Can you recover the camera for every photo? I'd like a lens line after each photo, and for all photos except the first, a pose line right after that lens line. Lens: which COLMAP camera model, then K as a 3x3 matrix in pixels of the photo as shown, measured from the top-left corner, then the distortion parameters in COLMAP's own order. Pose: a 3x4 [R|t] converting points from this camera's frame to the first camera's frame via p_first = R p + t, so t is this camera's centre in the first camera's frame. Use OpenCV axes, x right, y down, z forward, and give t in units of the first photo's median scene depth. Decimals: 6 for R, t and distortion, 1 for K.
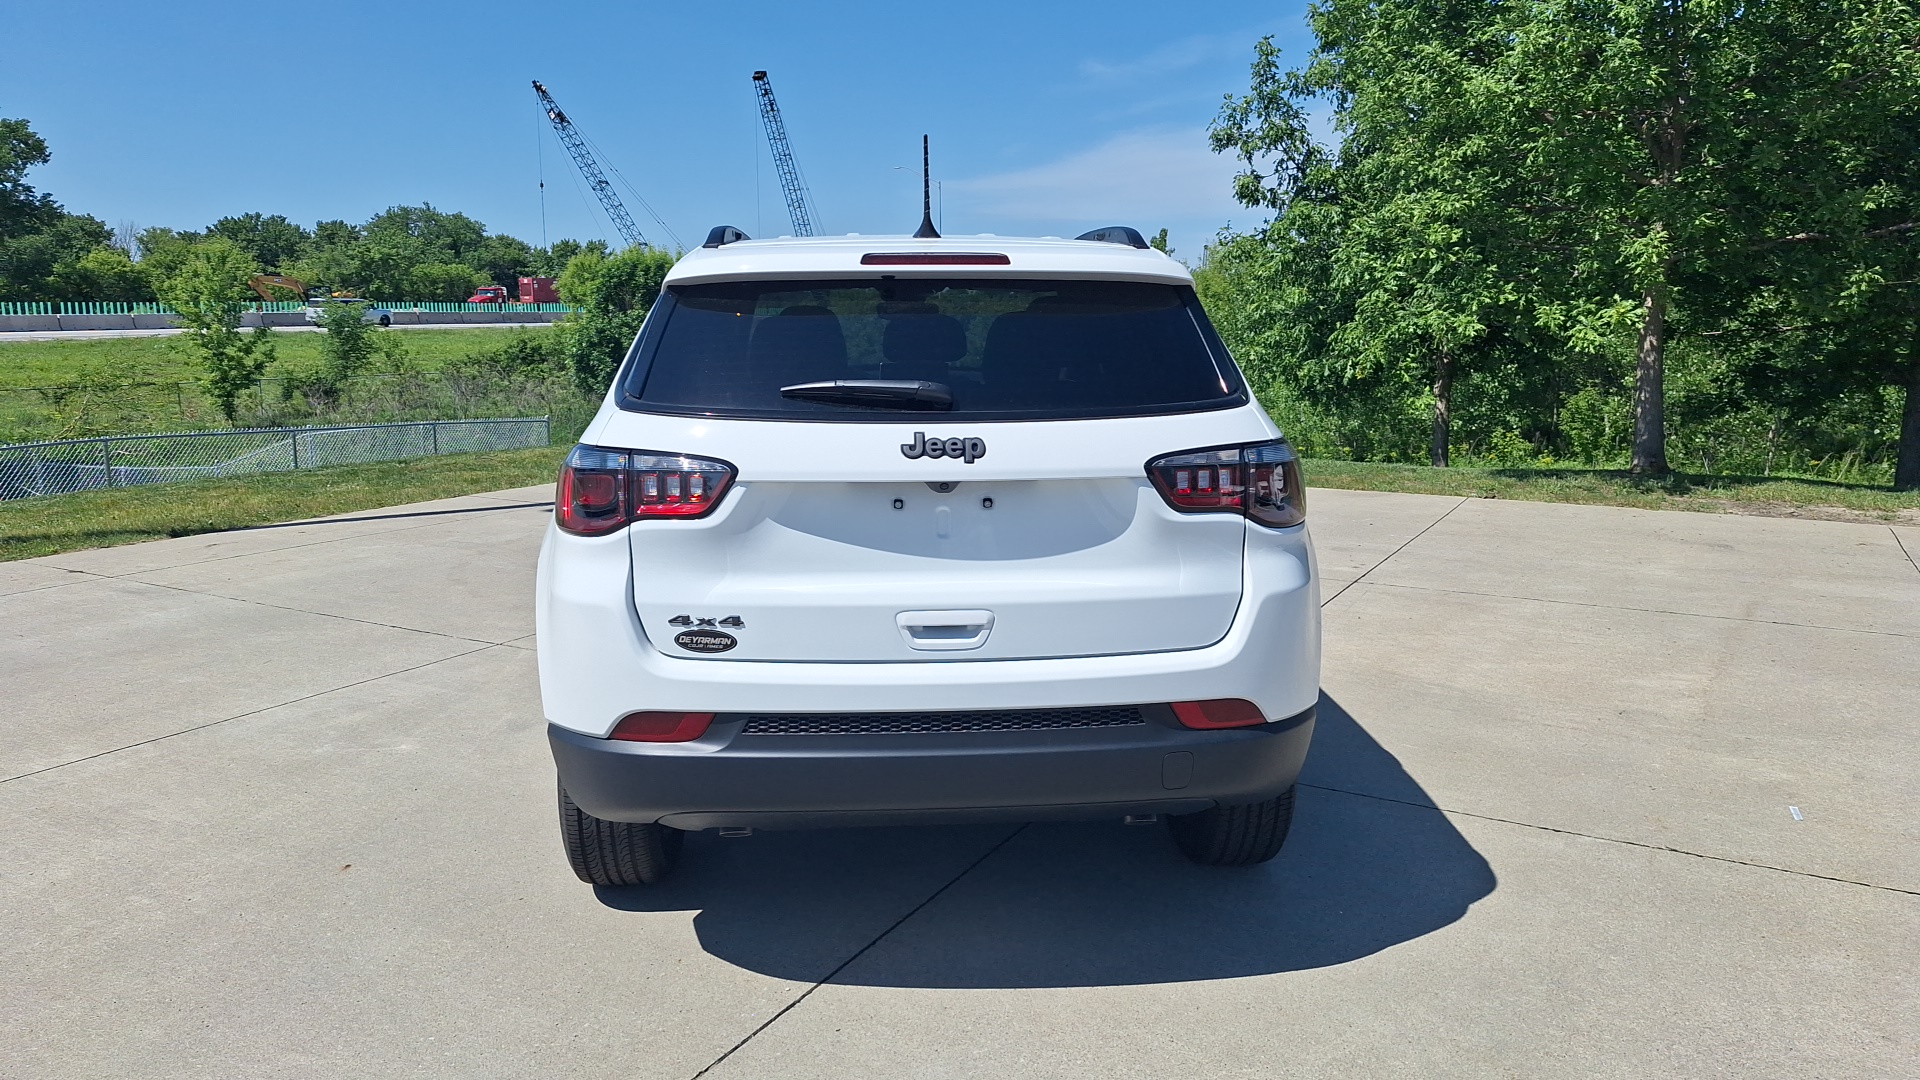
lens RADIAL K [[1333.4, 0, 980.9], [0, 1333.4, 473.4], [0, 0, 1]] dist [0.066422, -0.064525]
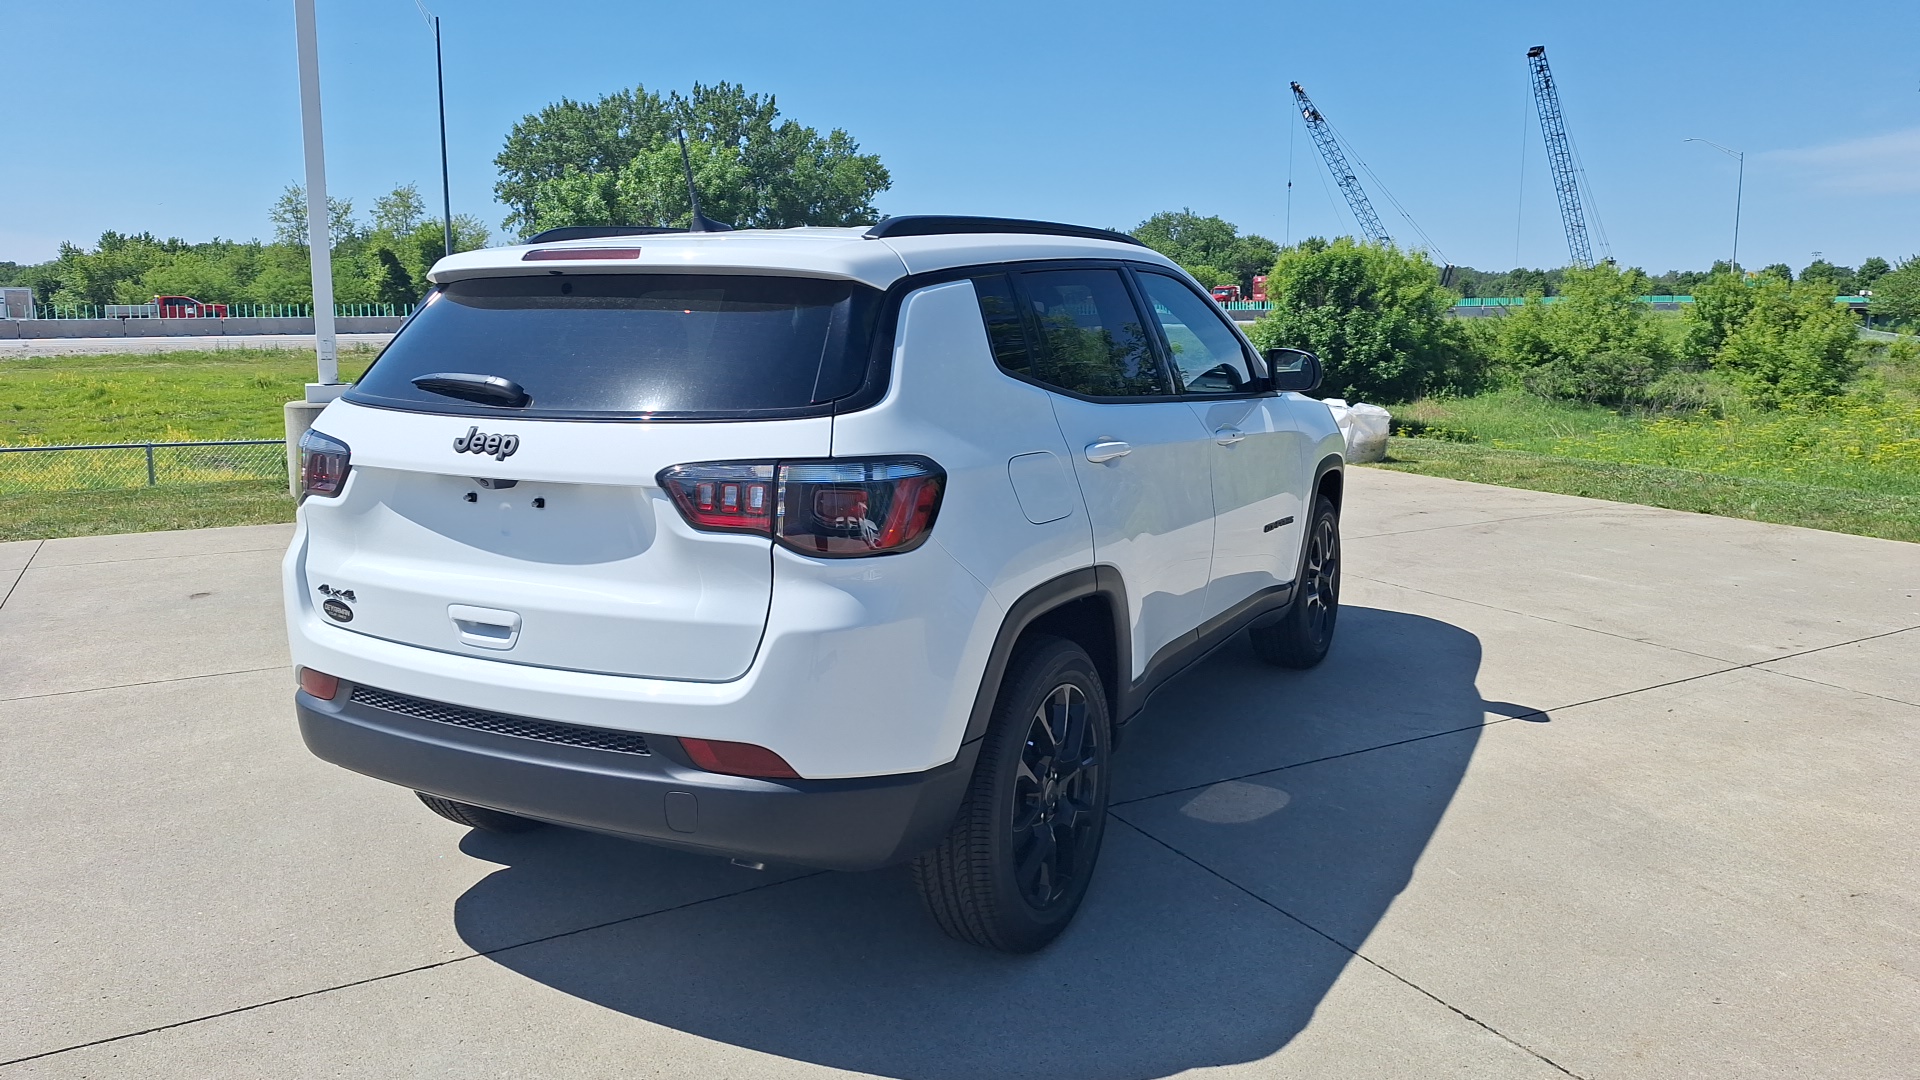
lens RADIAL K [[1333.4, 0, 960.7], [0, 1333.4, 490.1], [0, 0, 1]] dist [0.066422, -0.064525]
pose [[0.852628, 0.069386, -0.517891, 0.421681], [-0.061812, 0.997578, 0.031891, -0.020606], [0.518850, 0.004821, 0.854852, 0.175243]]
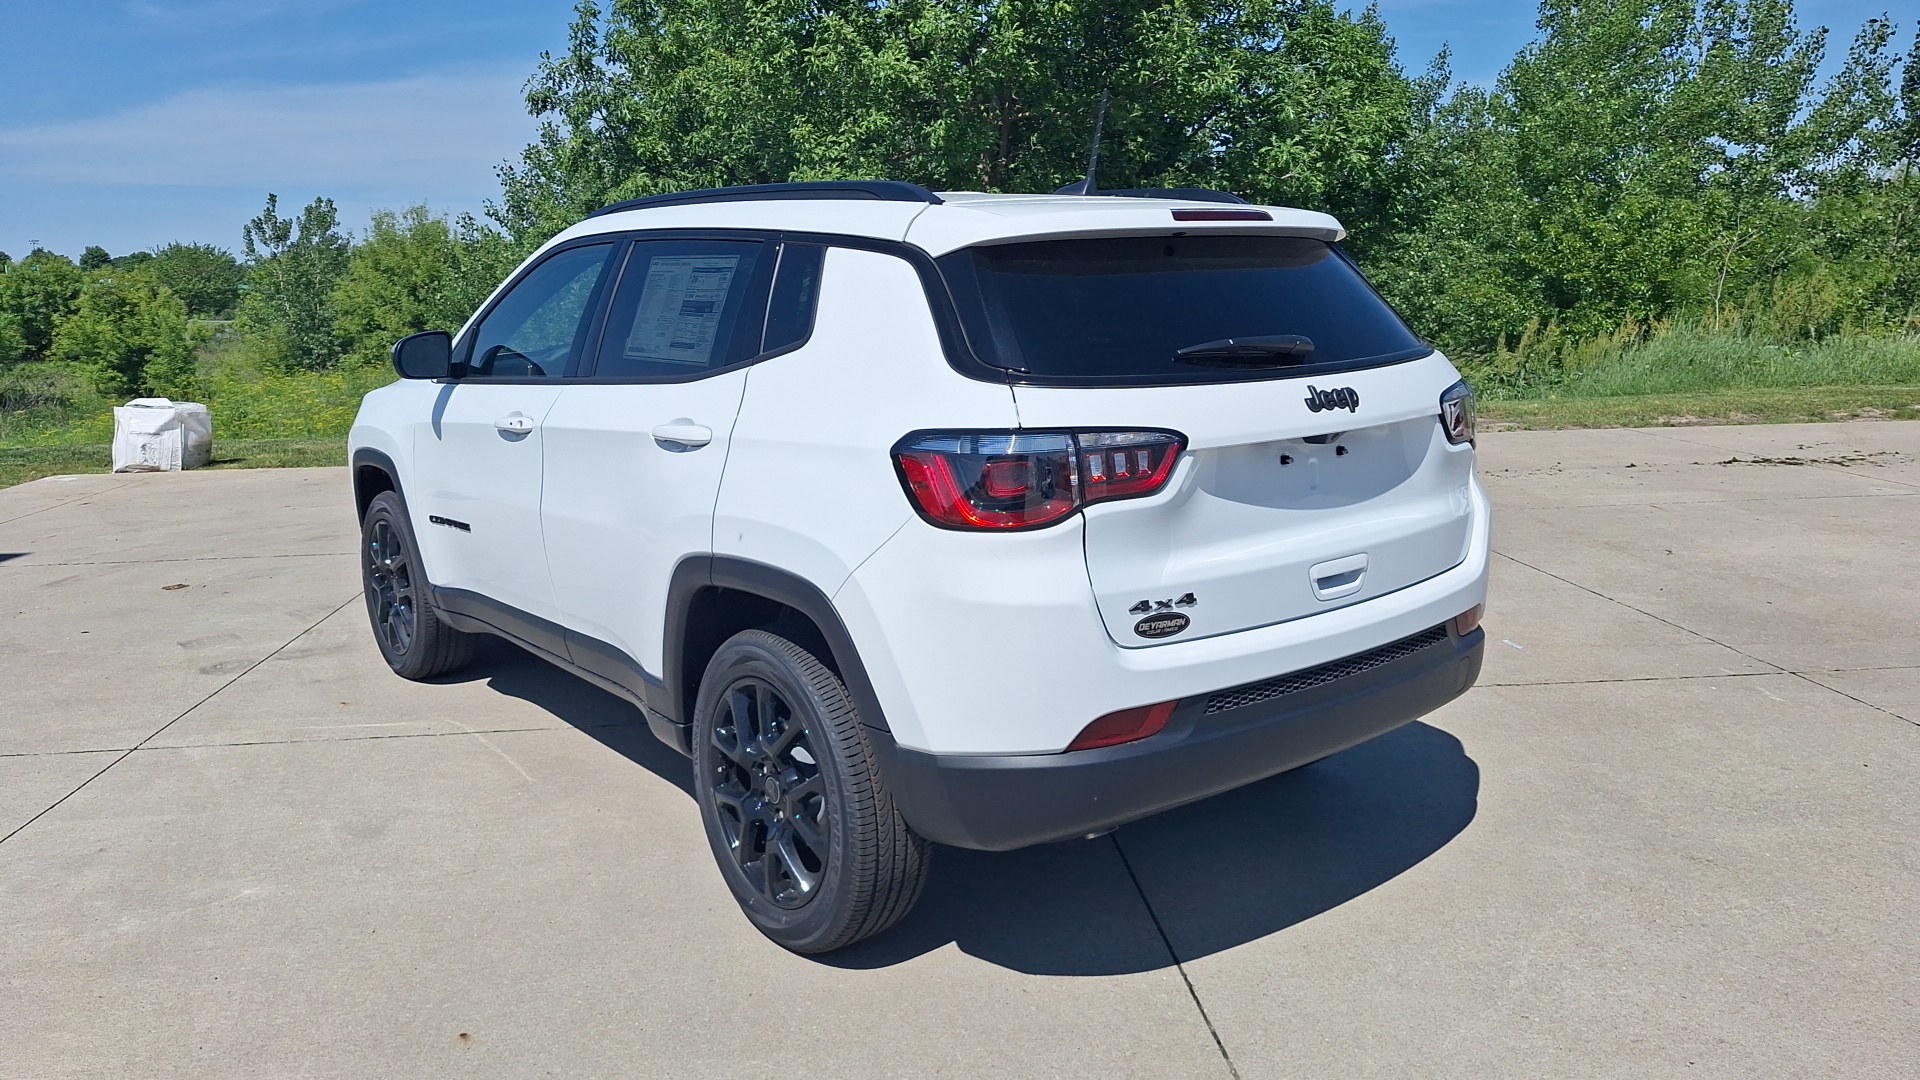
lens RADIAL K [[1333.4, 0, 949.9], [0, 1333.4, 480.8], [0, 0, 1]] dist [0.066422, -0.064525]
pose [[0.827386, -0.102680, 0.552168, -0.446270], [0.089459, 0.994688, 0.050921, -0.018822], [-0.554464, 0.007265, 0.832176, 0.165579]]
